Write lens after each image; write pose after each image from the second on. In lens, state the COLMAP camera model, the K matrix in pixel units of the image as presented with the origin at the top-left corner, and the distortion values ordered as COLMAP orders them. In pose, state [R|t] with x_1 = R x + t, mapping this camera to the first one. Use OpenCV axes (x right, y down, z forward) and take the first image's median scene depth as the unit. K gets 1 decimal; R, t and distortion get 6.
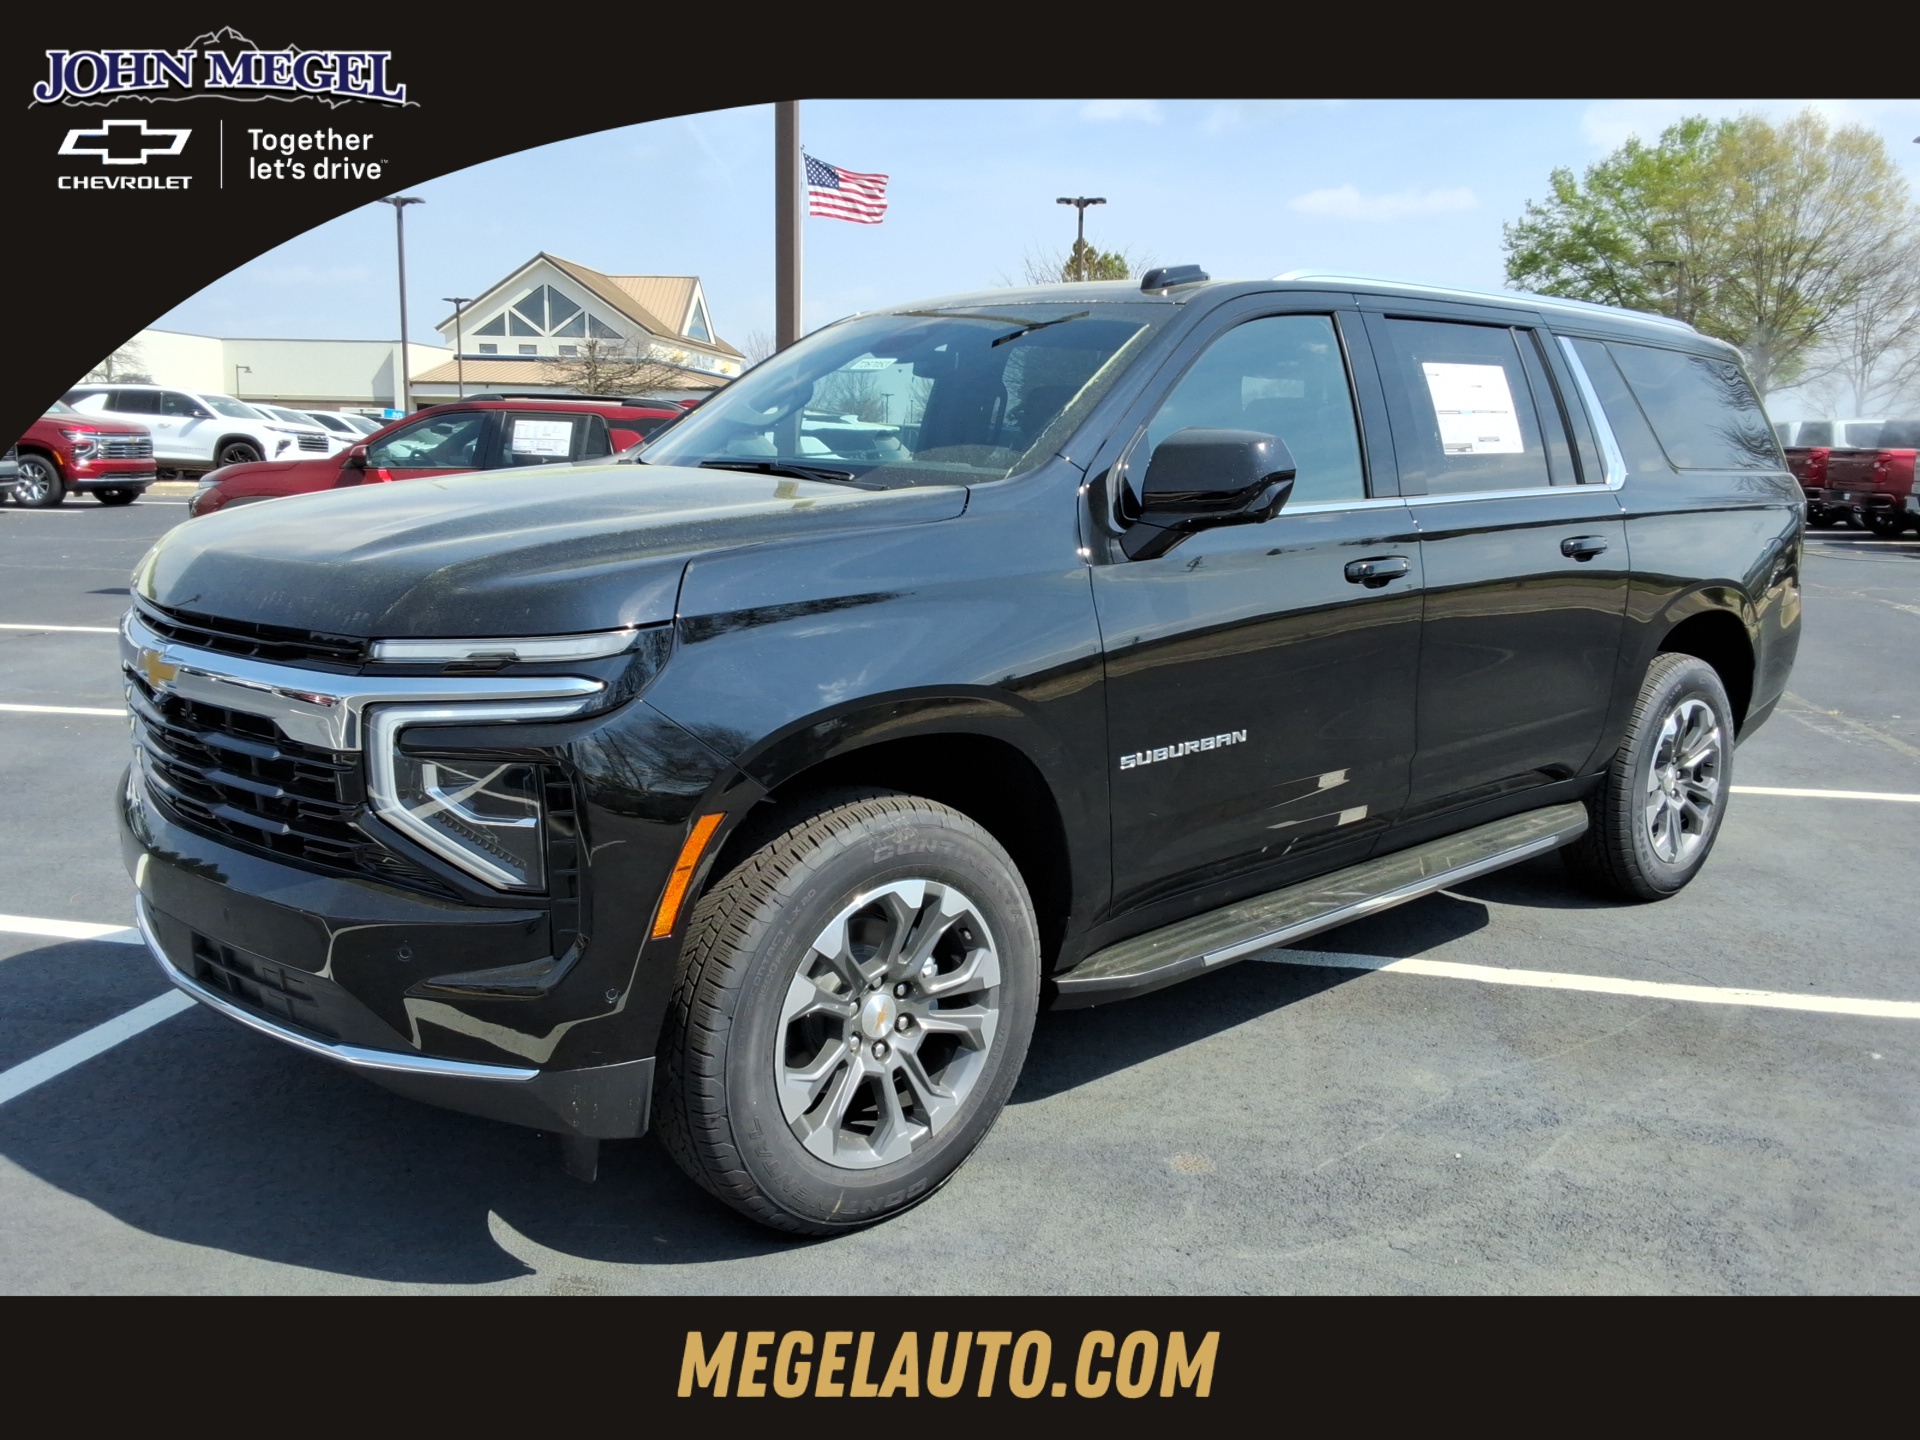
lens RADIAL K [[1542.6, 0, 968.7], [0, 1542.6, 721.0], [0, 0, 1]] dist [0.101114, -0.162628]
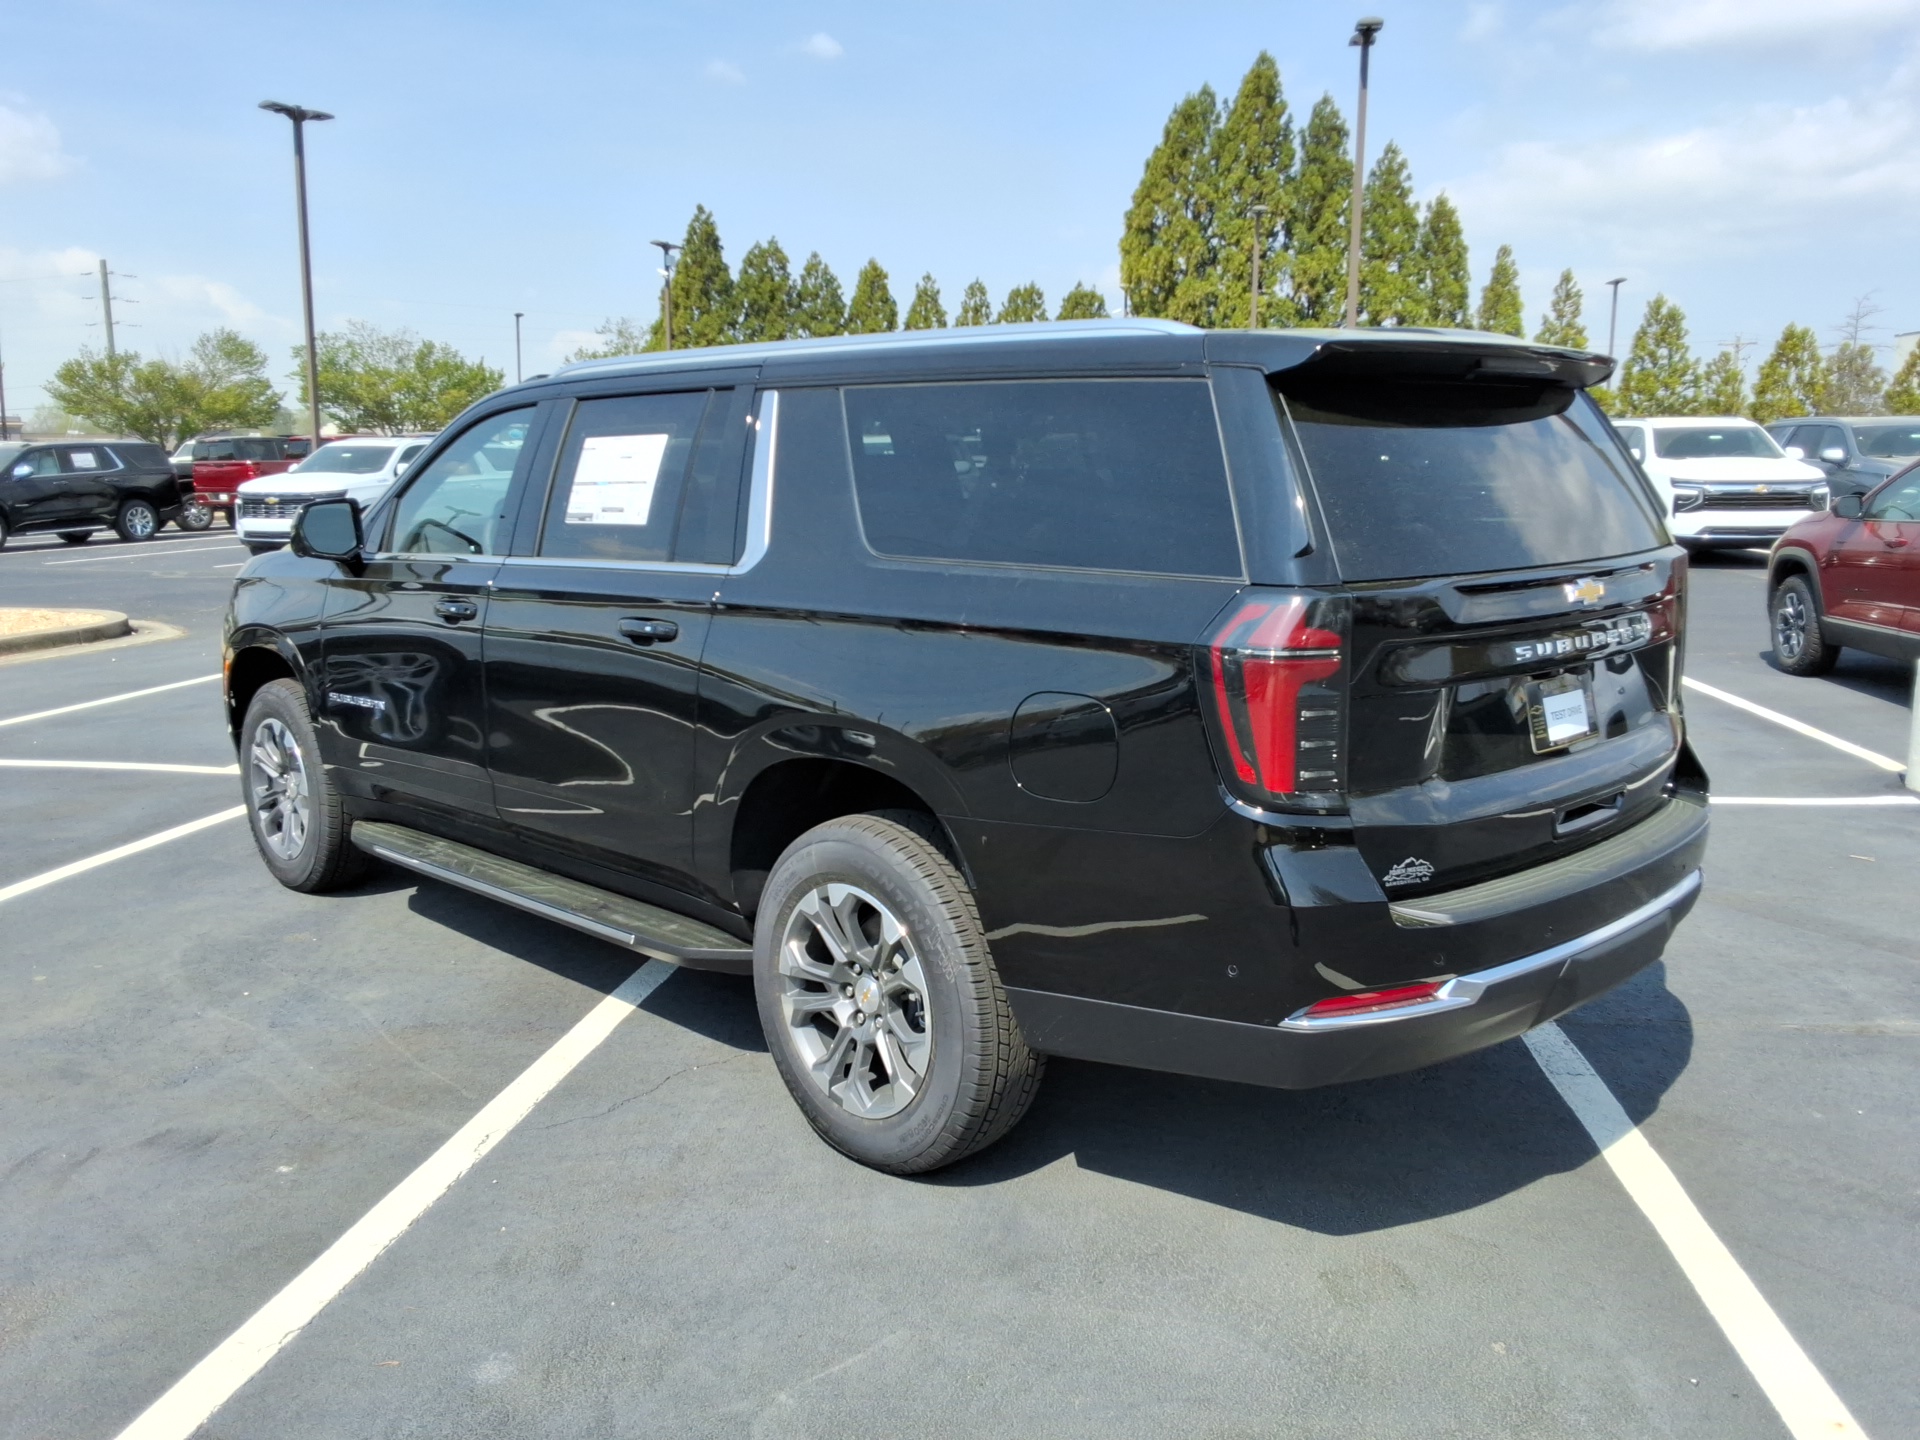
lens RADIAL K [[1542.6, 0, 985.5], [0, 1542.6, 710.8], [0, 0, 1]] dist [0.101114, -0.162628]
pose [[0.031142, 0.140891, -0.989535, 1.561035], [-0.169617, 0.976401, 0.133683, -0.263857], [0.985018, 0.163679, 0.054304, 1.389449]]
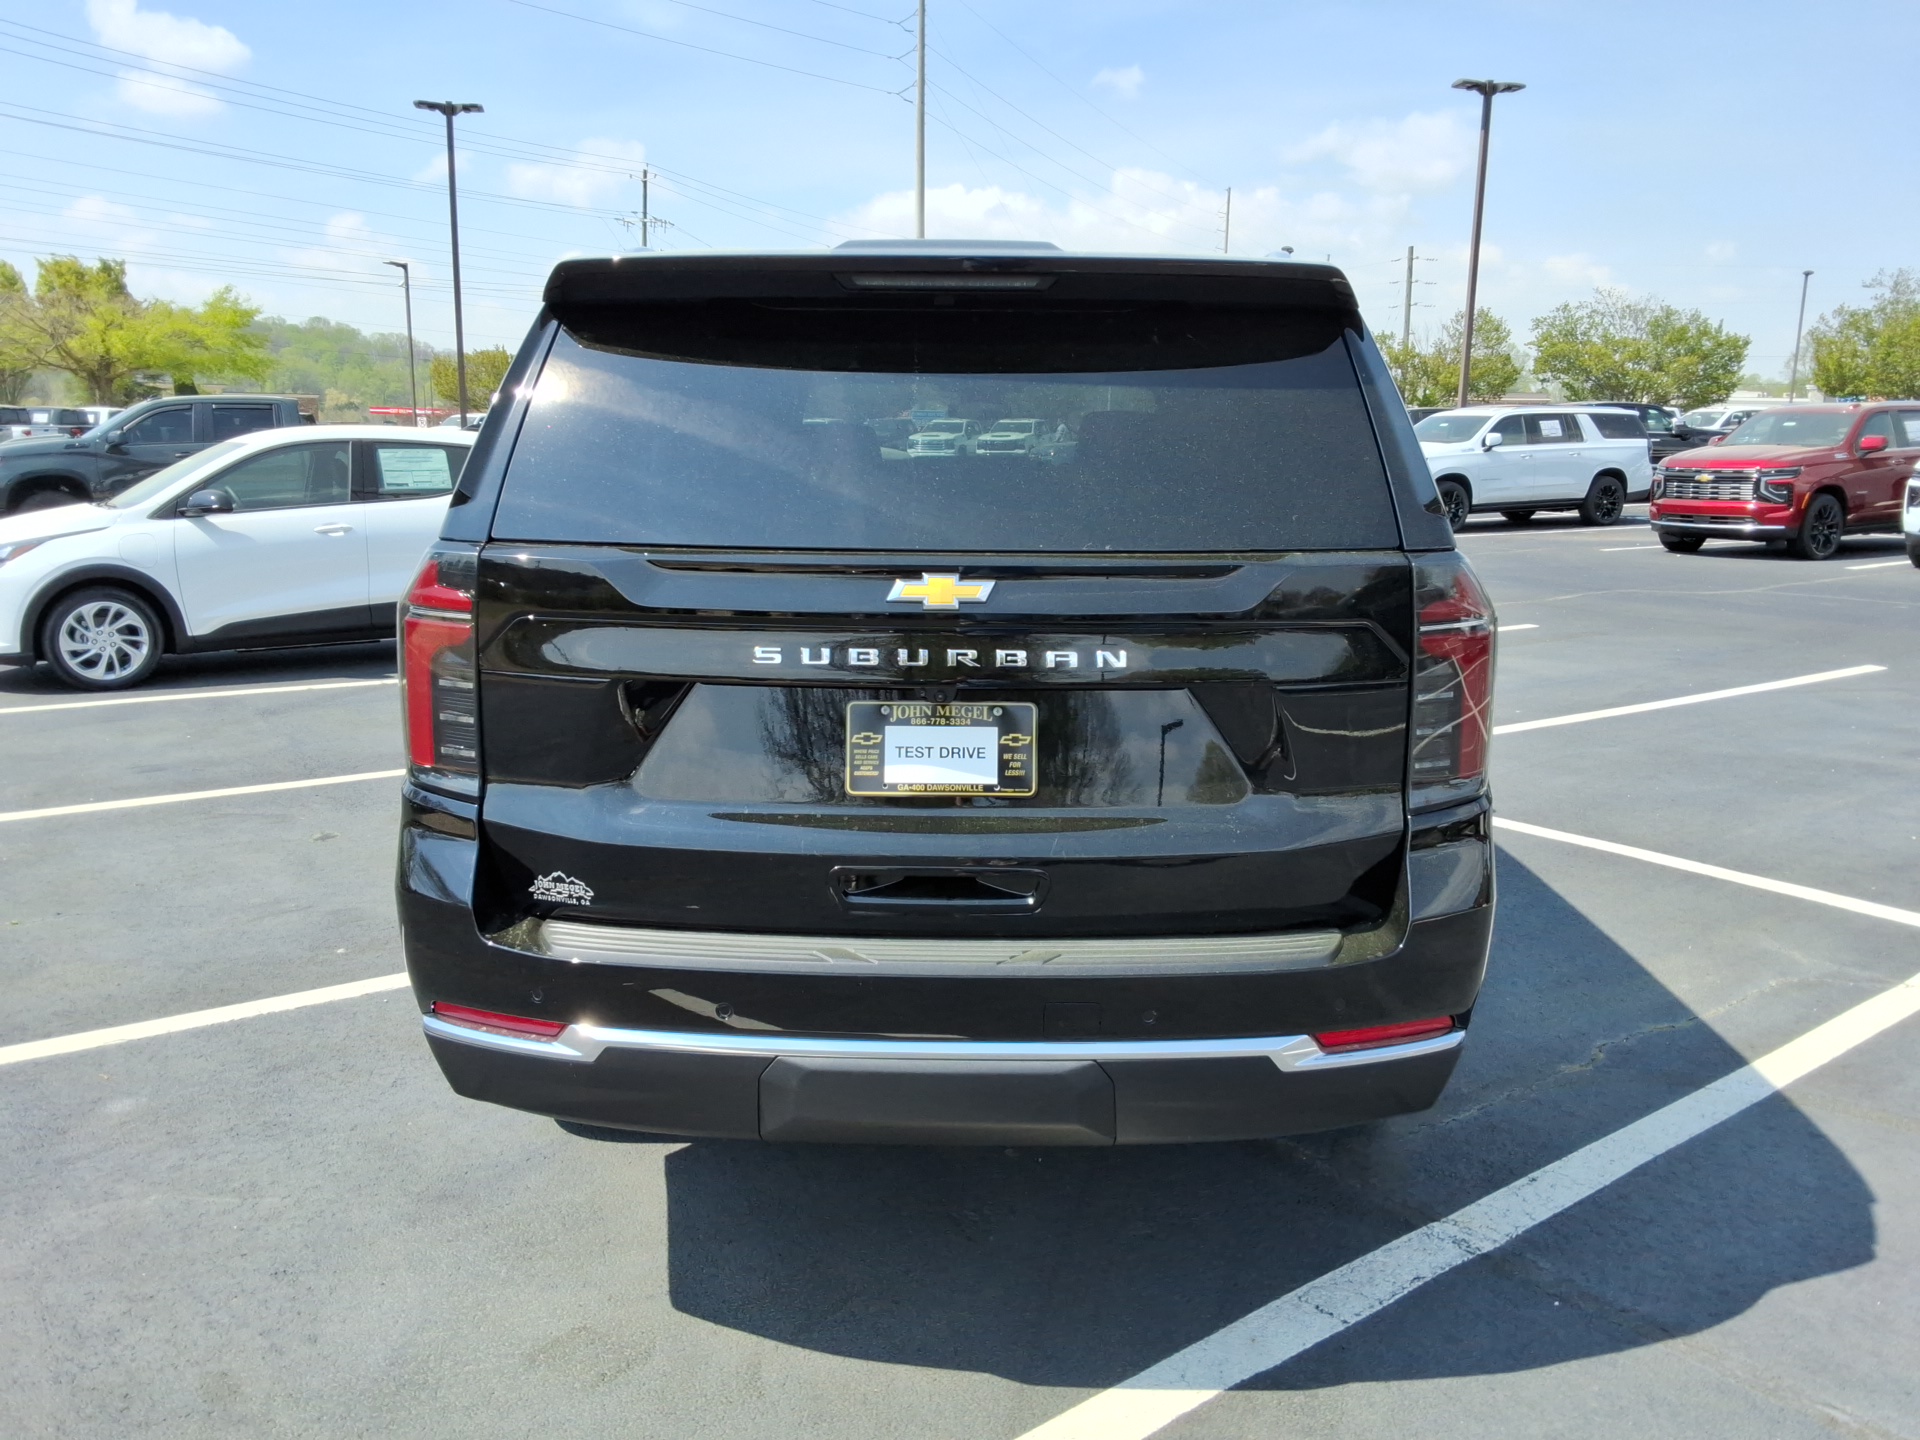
lens RADIAL K [[1542.6, 0, 972.1], [0, 1542.6, 714.2], [0, 0, 1]] dist [0.101114, -0.162628]
pose [[-0.698925, 0.104904, -0.707460, 1.139675], [-0.145784, 0.947519, 0.284525, -0.403125], [0.700180, 0.301998, -0.646951, 2.194153]]
